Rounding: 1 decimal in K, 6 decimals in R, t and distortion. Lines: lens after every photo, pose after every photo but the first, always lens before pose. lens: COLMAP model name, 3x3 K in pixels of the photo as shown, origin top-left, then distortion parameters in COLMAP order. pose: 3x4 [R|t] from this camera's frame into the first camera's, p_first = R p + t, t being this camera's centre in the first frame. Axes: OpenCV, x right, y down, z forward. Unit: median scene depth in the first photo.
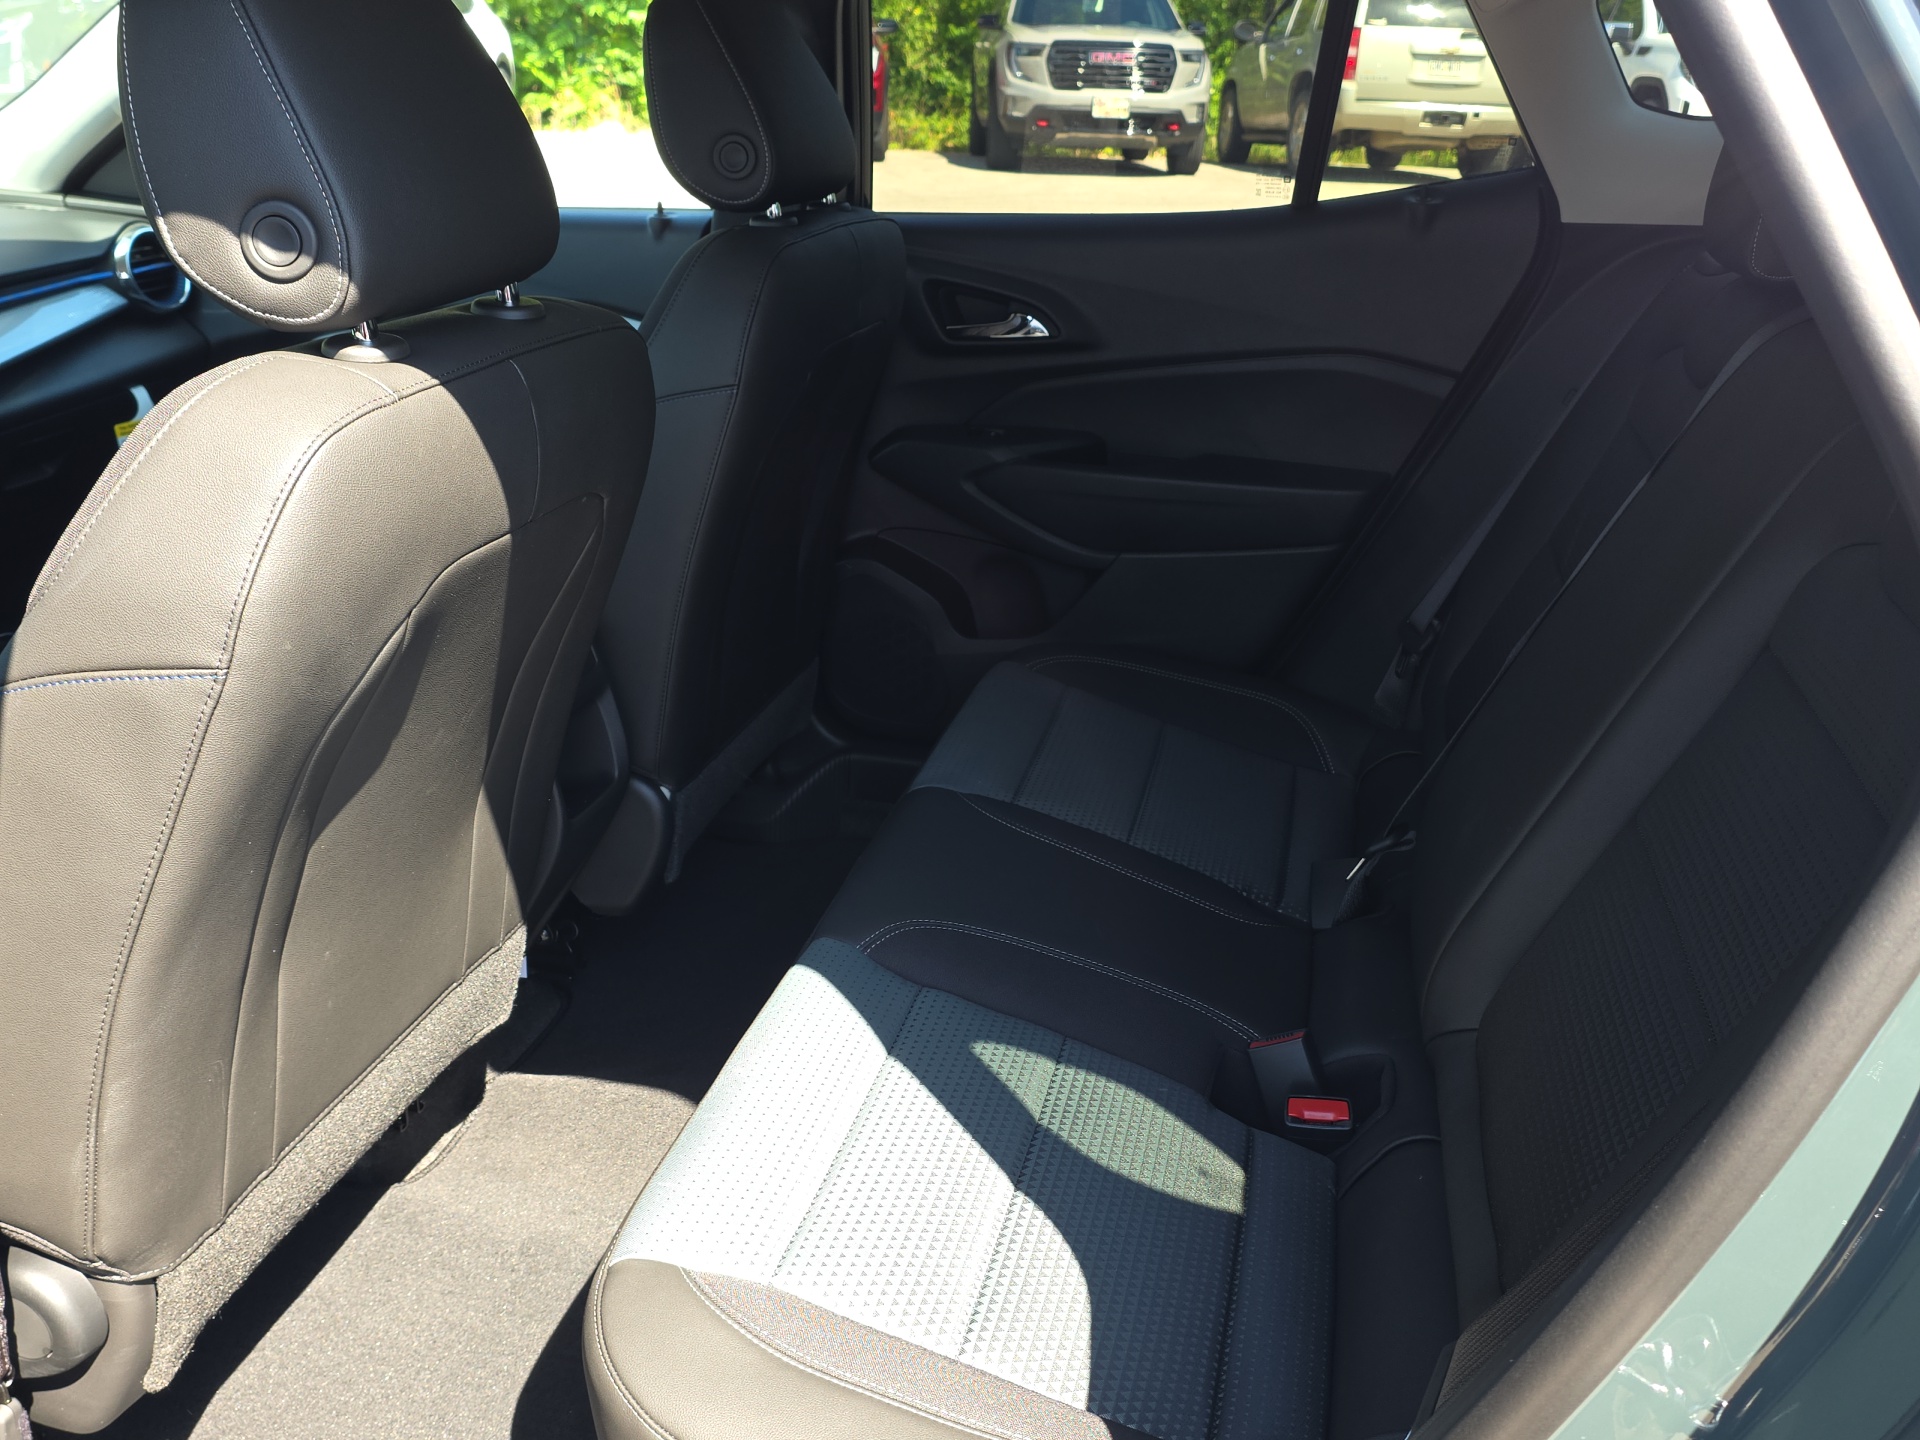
lens RADIAL K [[1556.7, 0, 960.6], [0, 1556.7, 739.7], [0, 0, 1]] dist [0.119349, -0.181361]
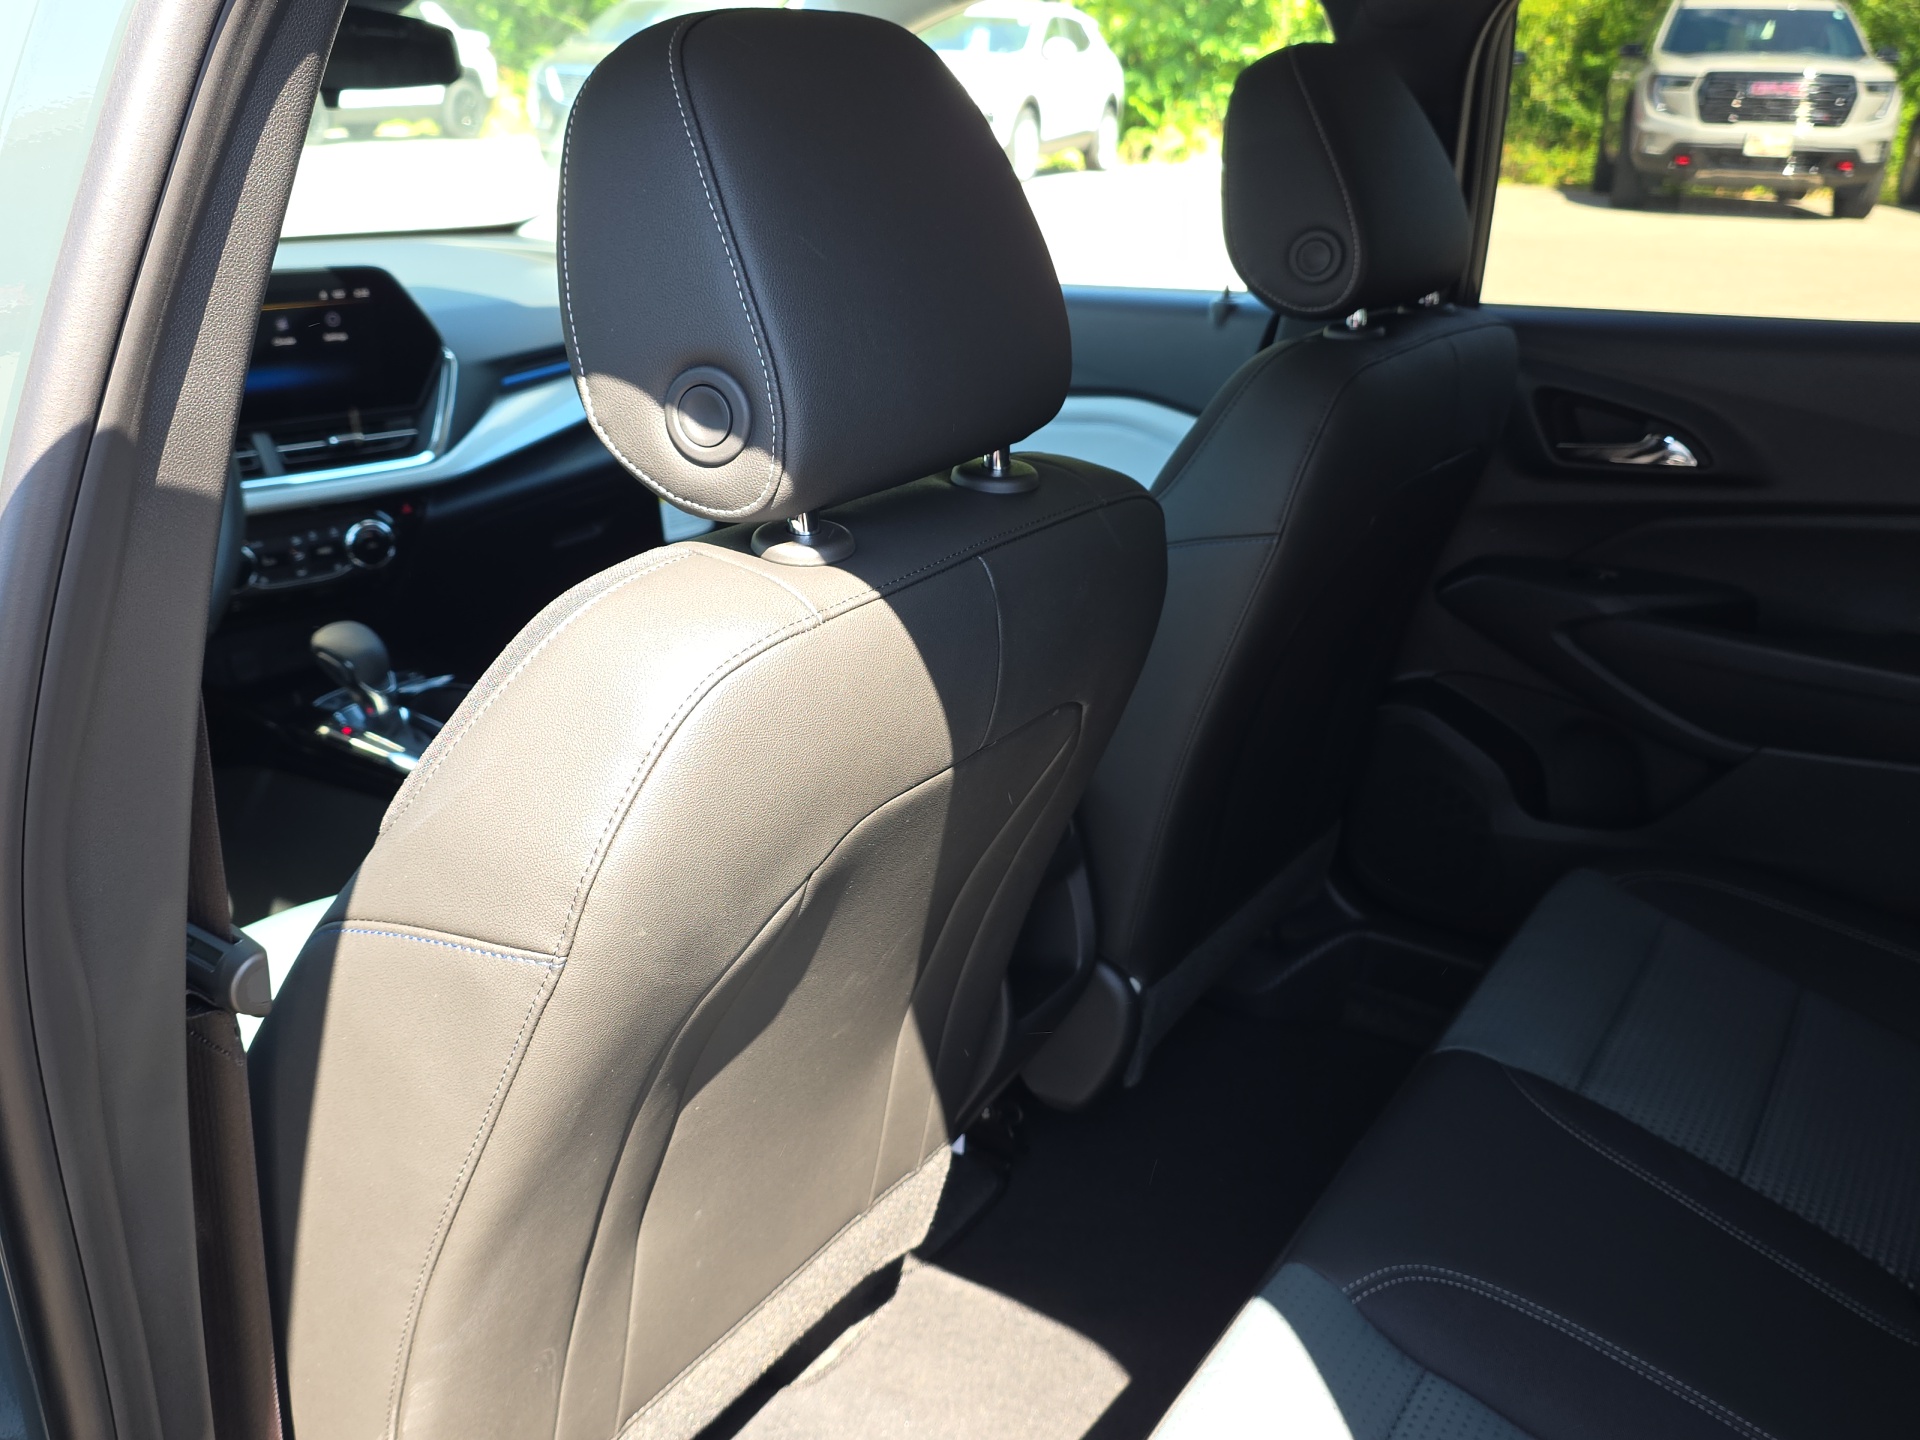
lens RADIAL K [[1594.9, 0, 969.0], [0, 1594.9, 716.5], [0, 0, 1]] dist [0.099428, -0.138327]
pose [[0.941650, 0.118246, -0.315141, -0.018032], [-0.129846, 0.991405, -0.015991, -0.082913], [0.310542, 0.055977, 0.948910, 0.141473]]
